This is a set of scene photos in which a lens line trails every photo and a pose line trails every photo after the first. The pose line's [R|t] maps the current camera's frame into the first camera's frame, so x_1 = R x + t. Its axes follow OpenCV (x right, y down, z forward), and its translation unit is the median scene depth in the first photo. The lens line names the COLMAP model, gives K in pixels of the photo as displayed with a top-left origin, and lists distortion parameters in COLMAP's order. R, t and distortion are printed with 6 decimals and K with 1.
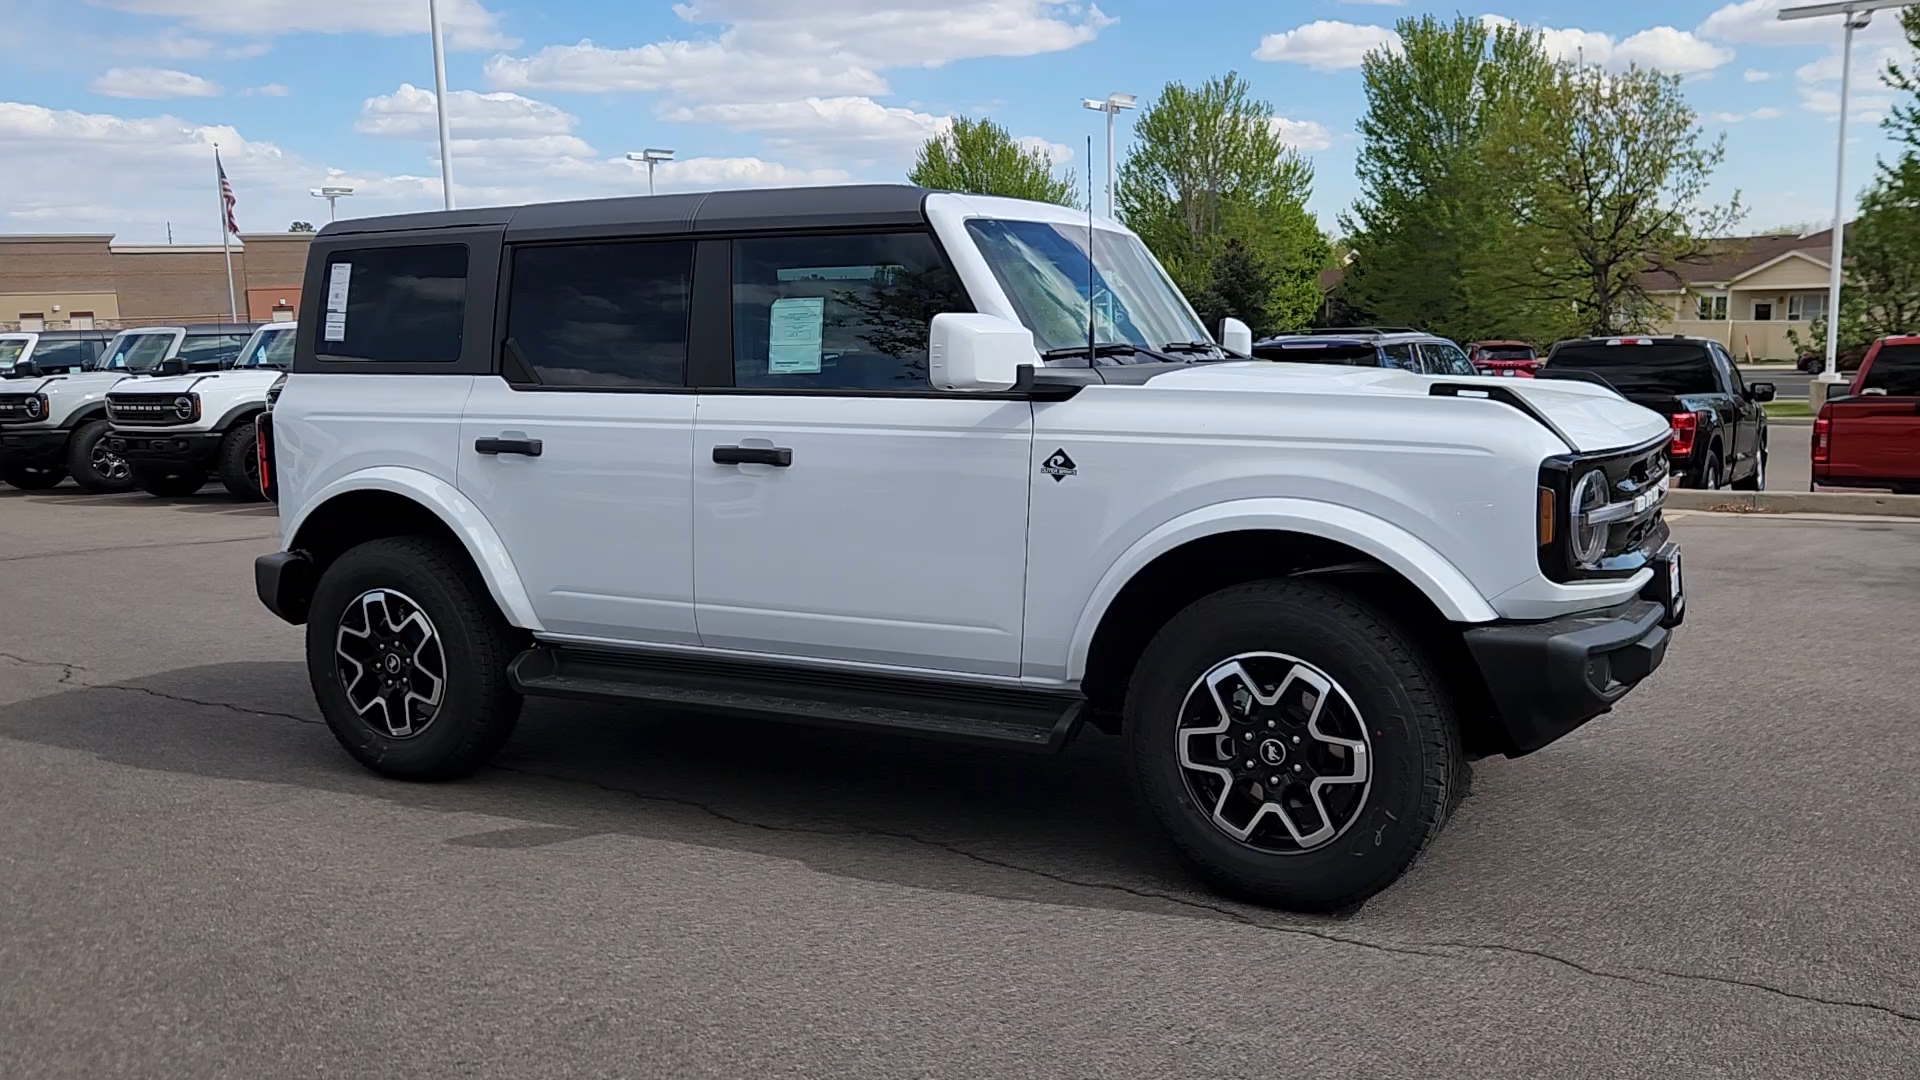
lens RADIAL K [[1626.1, 0, 947.8], [0, 1626.1, 548.1], [0, 0, 1]] dist [0.039704, -0.045606]
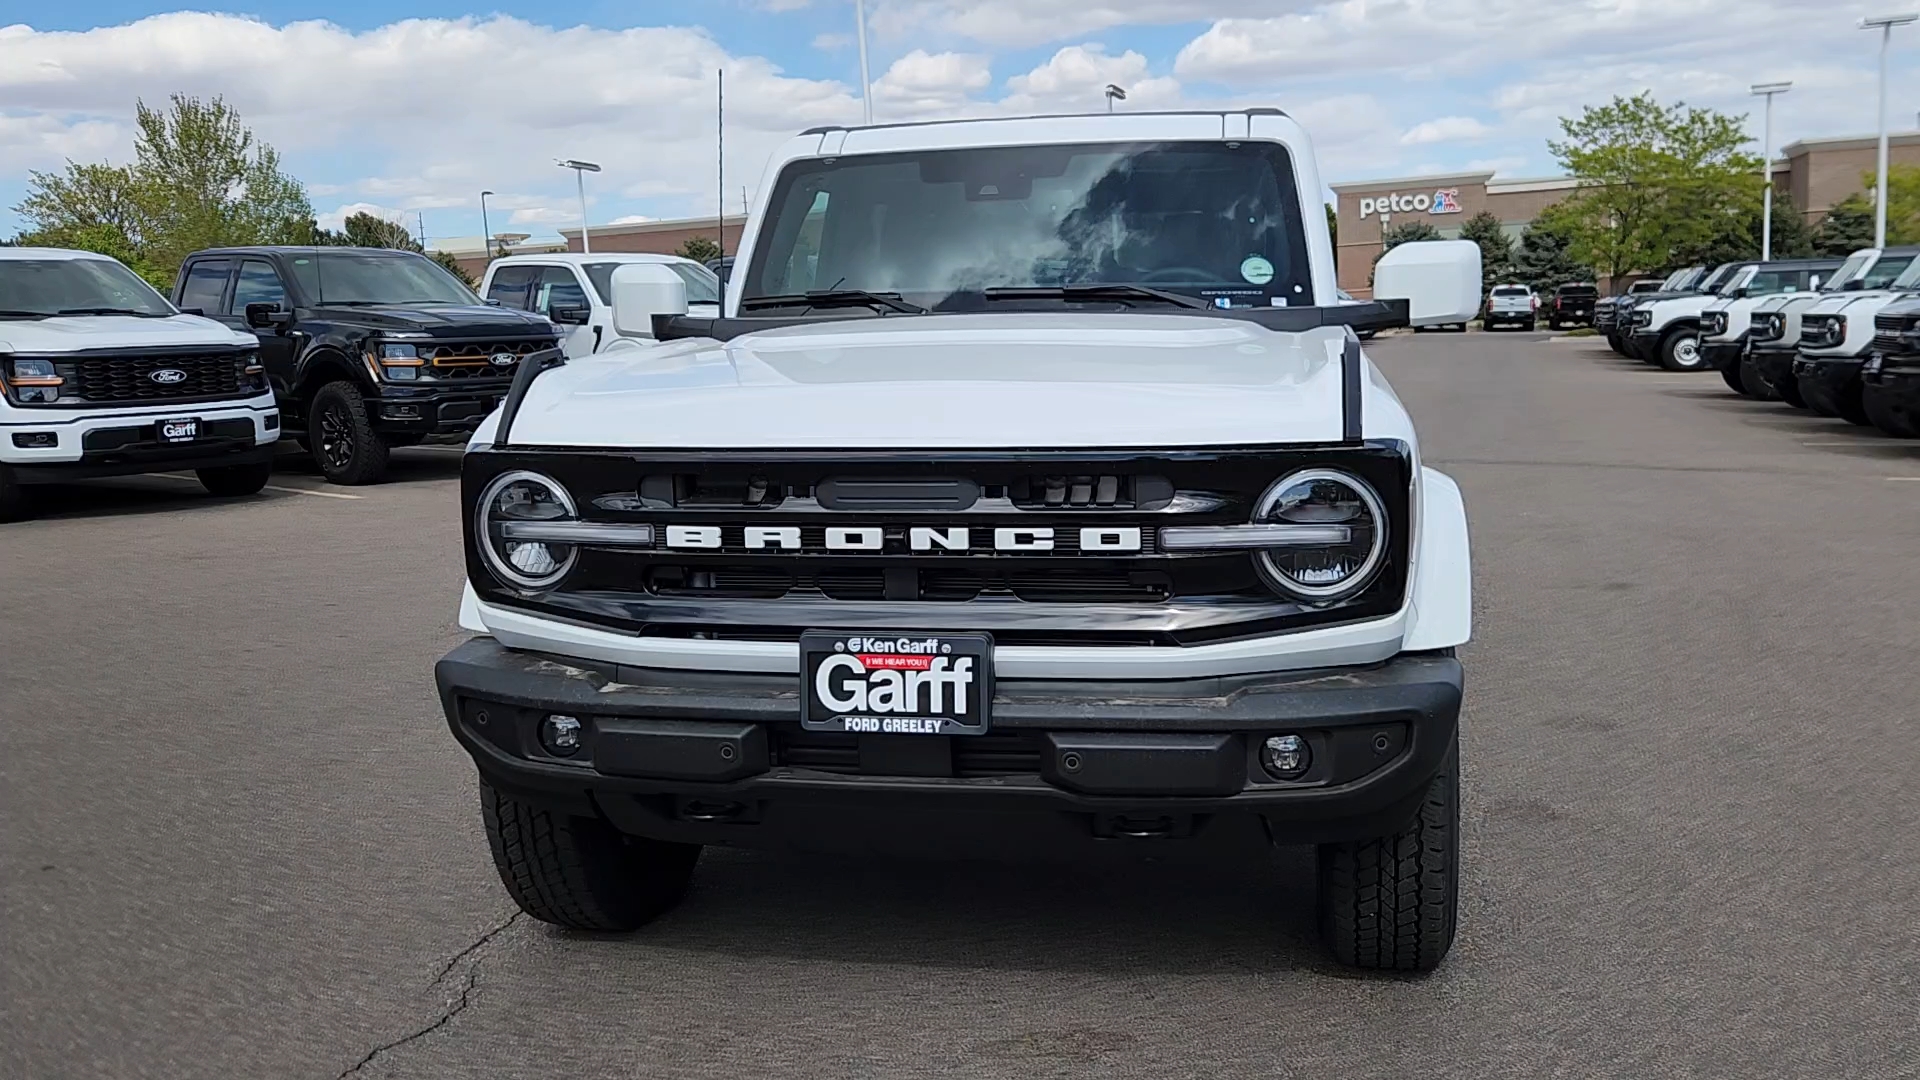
lens RADIAL K [[1627.4, 0, 948.4], [0, 1627.4, 544.6], [0, 0, 1]] dist [0.032263, -0.019355]
pose [[0.309928, 0.150940, -0.938702, 0.886046], [-0.101394, 0.986934, 0.125219, -0.096948], [0.945338, 0.056370, 0.321183, 0.708506]]
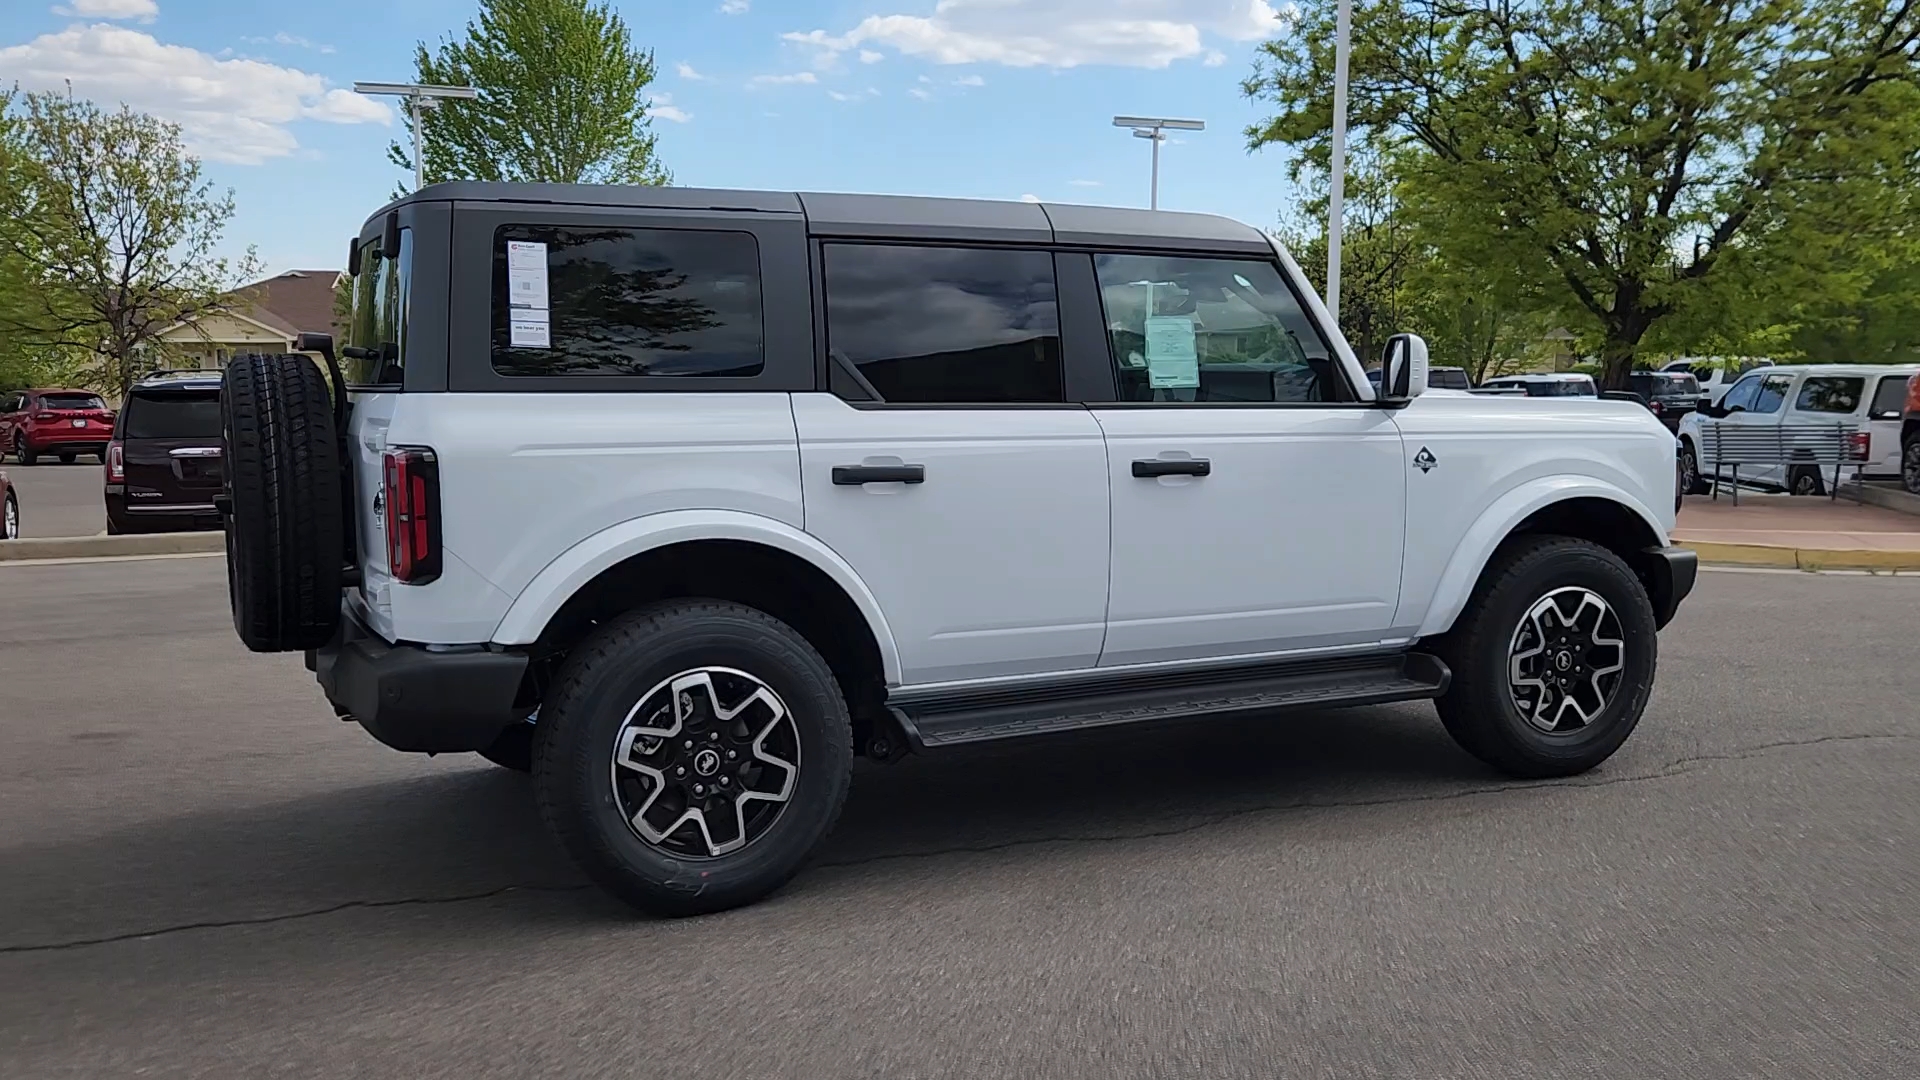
lens RADIAL K [[1627.4, 0, 948.4], [0, 1627.4, 544.6], [0, 0, 1]] dist [0.032263, -0.019355]
pose [[0.584194, -0.071840, 0.808428, -0.953969], [0.099665, 0.994886, 0.016388, -0.036352], [-0.805471, 0.070998, 0.588366, 0.475349]]
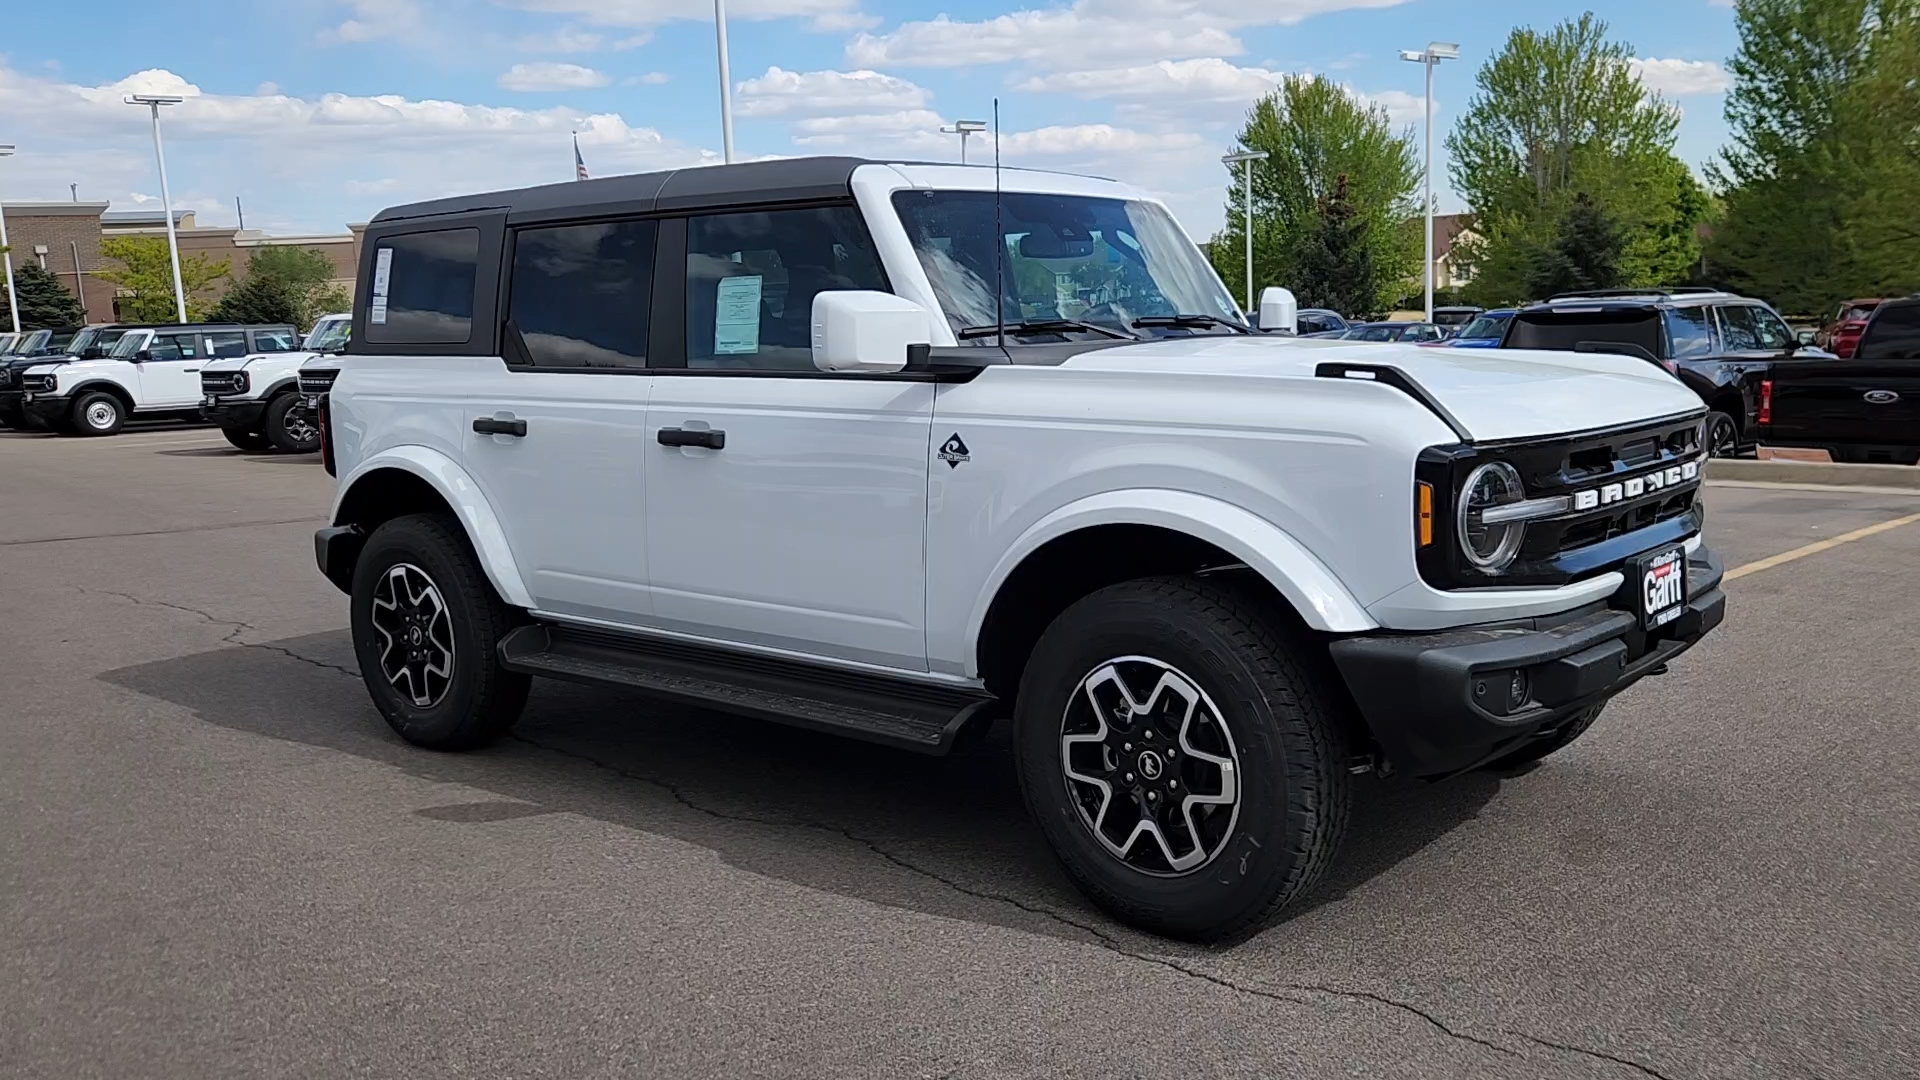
lens RADIAL K [[1627.4, 0, 948.4], [0, 1627.4, 544.6], [0, 0, 1]] dist [0.032263, -0.019355]
pose [[0.978041, 0.017203, -0.207702, 0.218994], [-0.013582, 0.999730, 0.018846, -0.011910], [0.207970, -0.015611, 0.978011, 0.062288]]
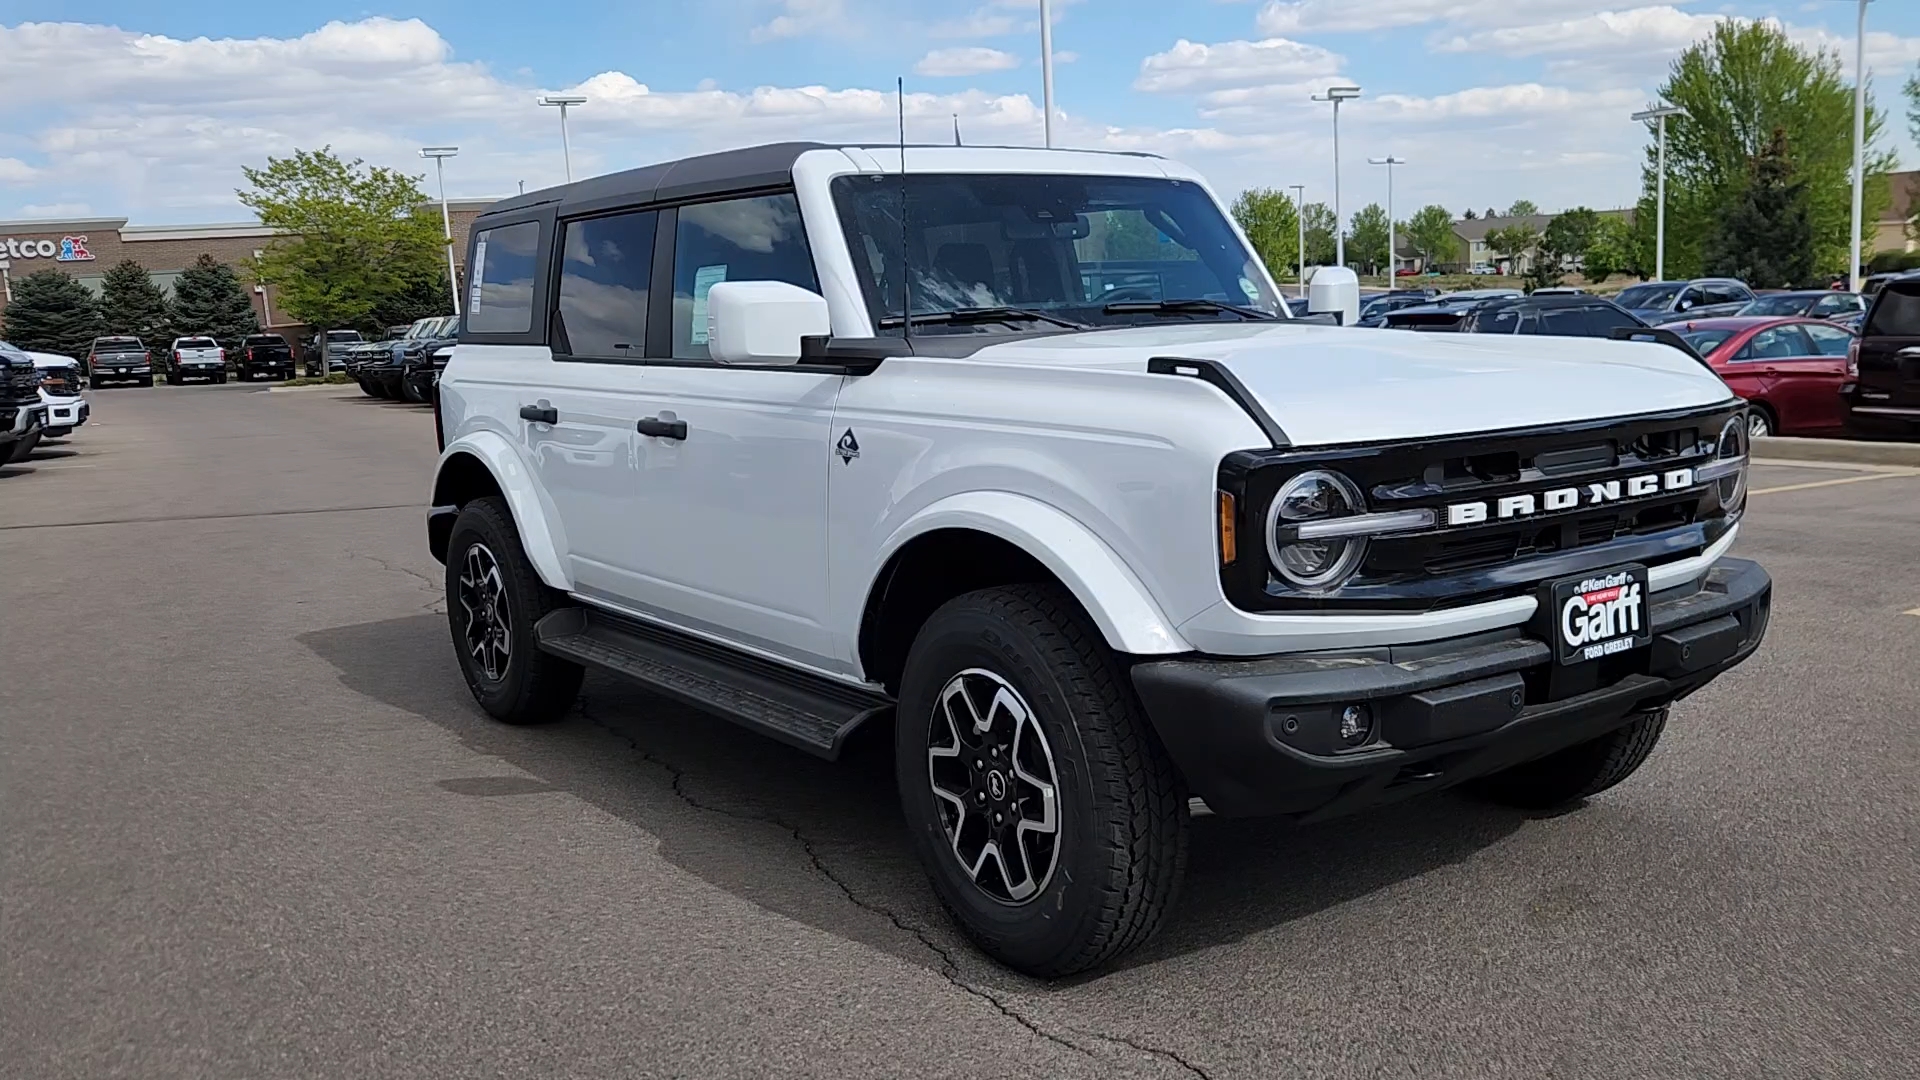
lens RADIAL K [[1627.4, 0, 948.4], [0, 1627.4, 544.6], [0, 0, 1]] dist [0.032263, -0.019355]
pose [[0.899536, 0.044816, -0.434543, 0.431821], [-0.031202, 0.998775, 0.038415, -0.027366], [0.435732, -0.020997, 0.899832, 0.169621]]
